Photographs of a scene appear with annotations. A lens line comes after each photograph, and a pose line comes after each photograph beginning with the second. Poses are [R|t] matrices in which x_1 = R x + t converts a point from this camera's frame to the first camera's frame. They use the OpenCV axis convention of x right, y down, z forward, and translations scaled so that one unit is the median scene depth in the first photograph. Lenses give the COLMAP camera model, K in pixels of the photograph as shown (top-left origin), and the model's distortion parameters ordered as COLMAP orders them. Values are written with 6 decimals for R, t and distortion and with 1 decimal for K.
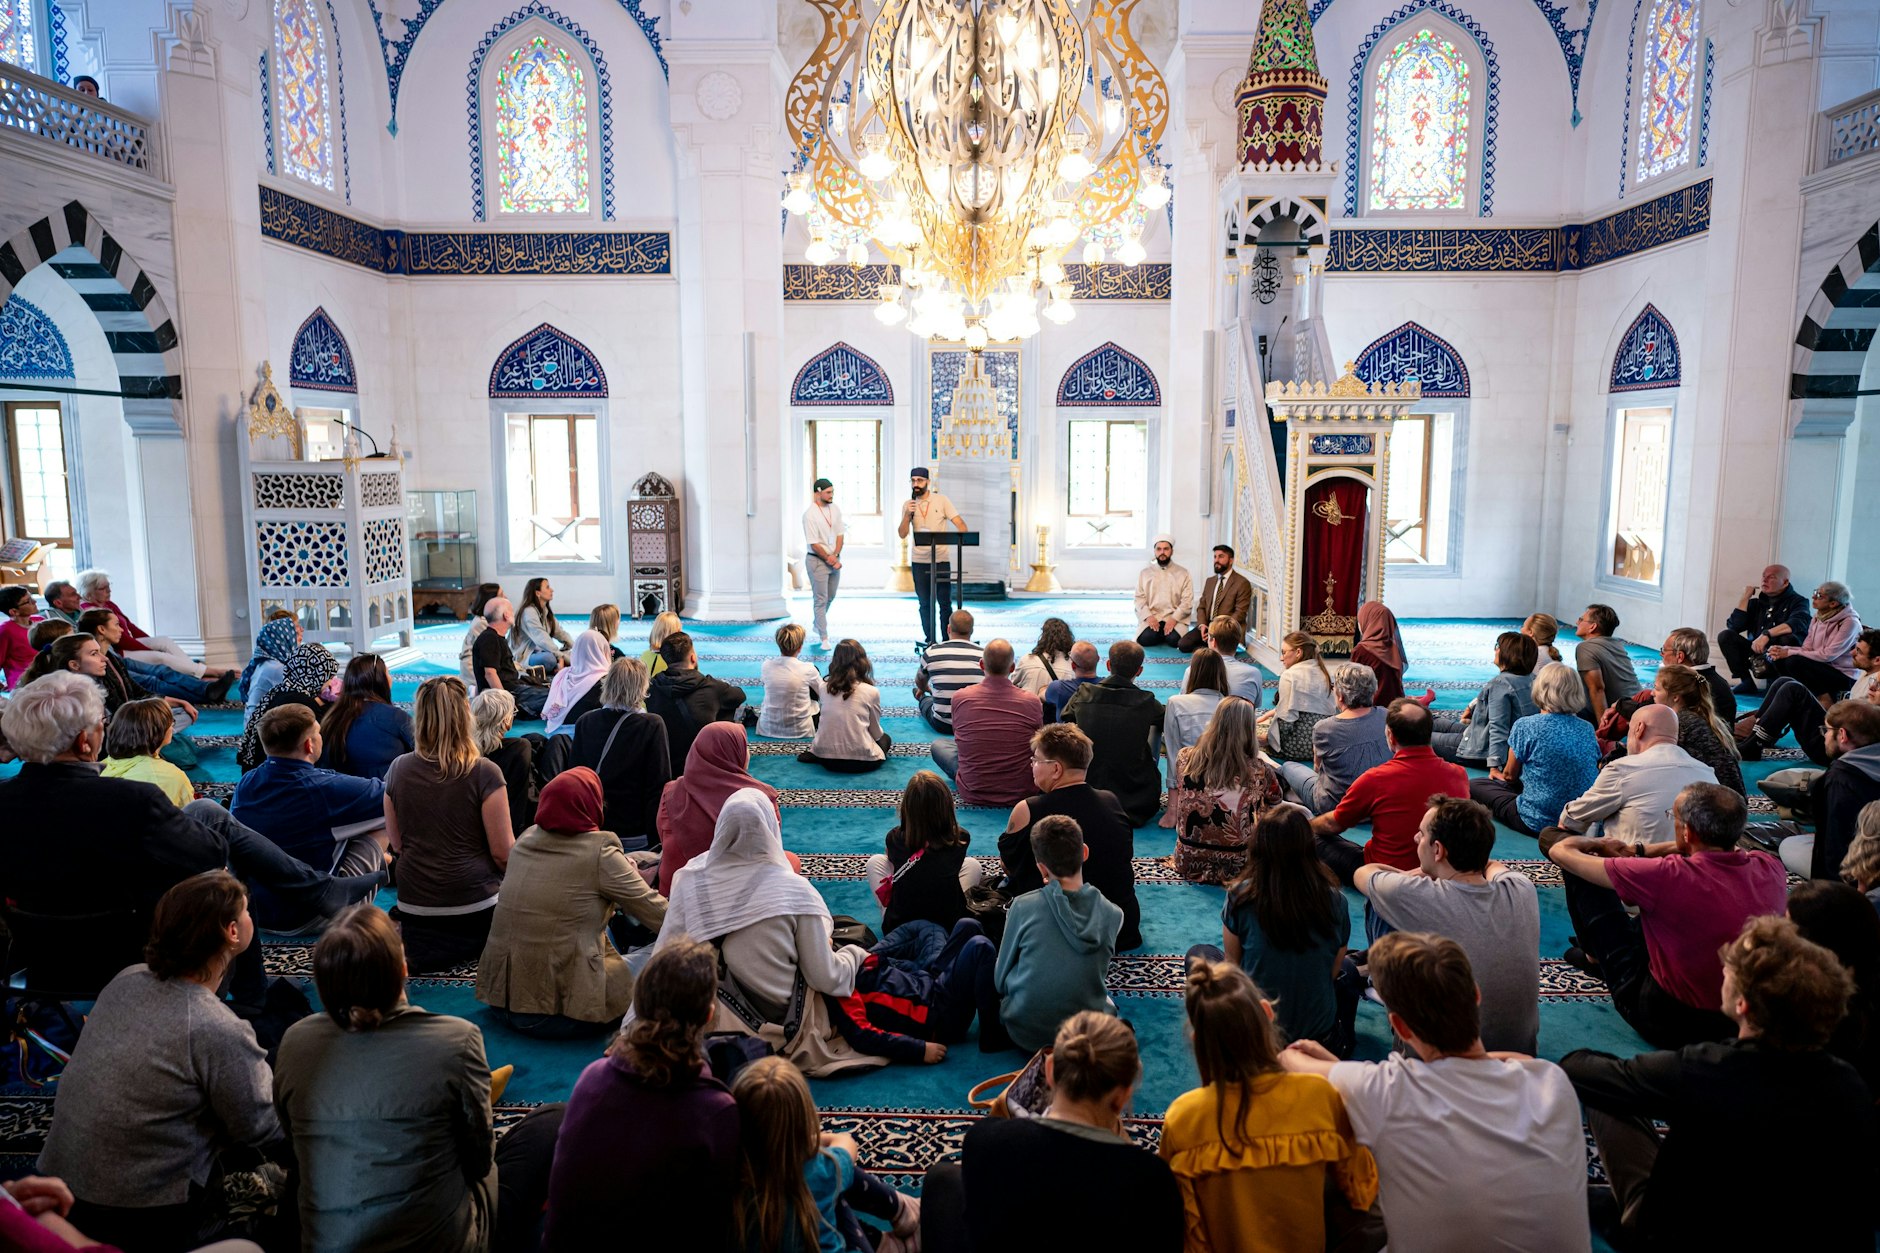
lens RADIAL K [[1319.1, 0, 946.9], [0, 1319.1, 622.9], [0, 0, 1]] dist [0.018583, -0.015355]
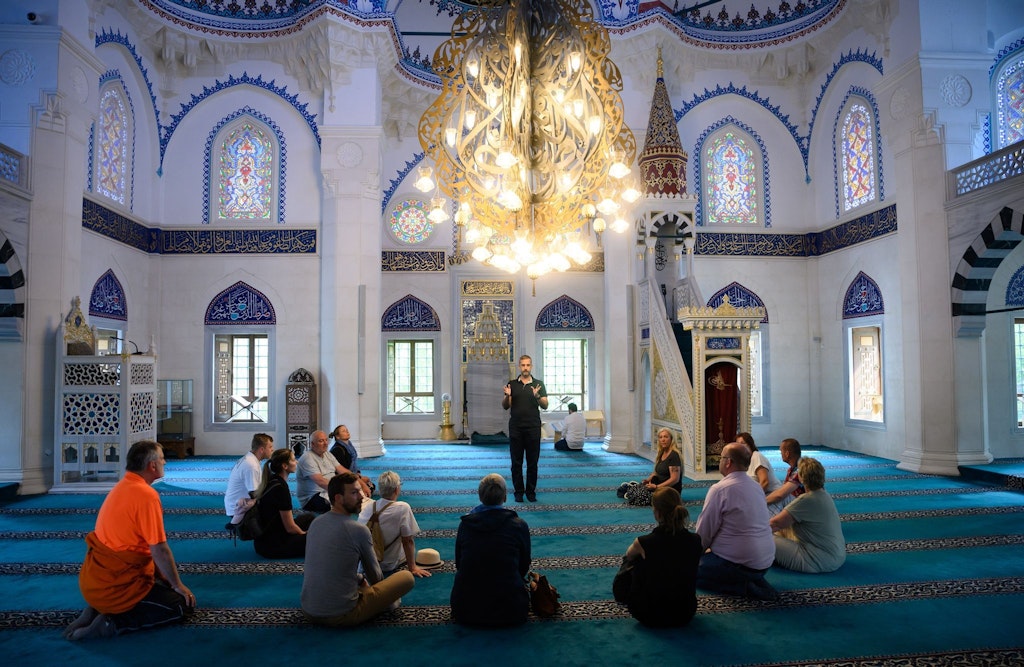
lens RADIAL K [[723.6, 0, 516.7], [0, 723.6, 333.1], [0, 0, 1]] dist [-0.108945, 0.050647]
pose [[0.993766, -0.003085, 0.111444, -0.060578], [0.023126, 0.983579, -0.178989, 0.011062], [-0.109061, 0.180450, 0.977519, 0.091544]]
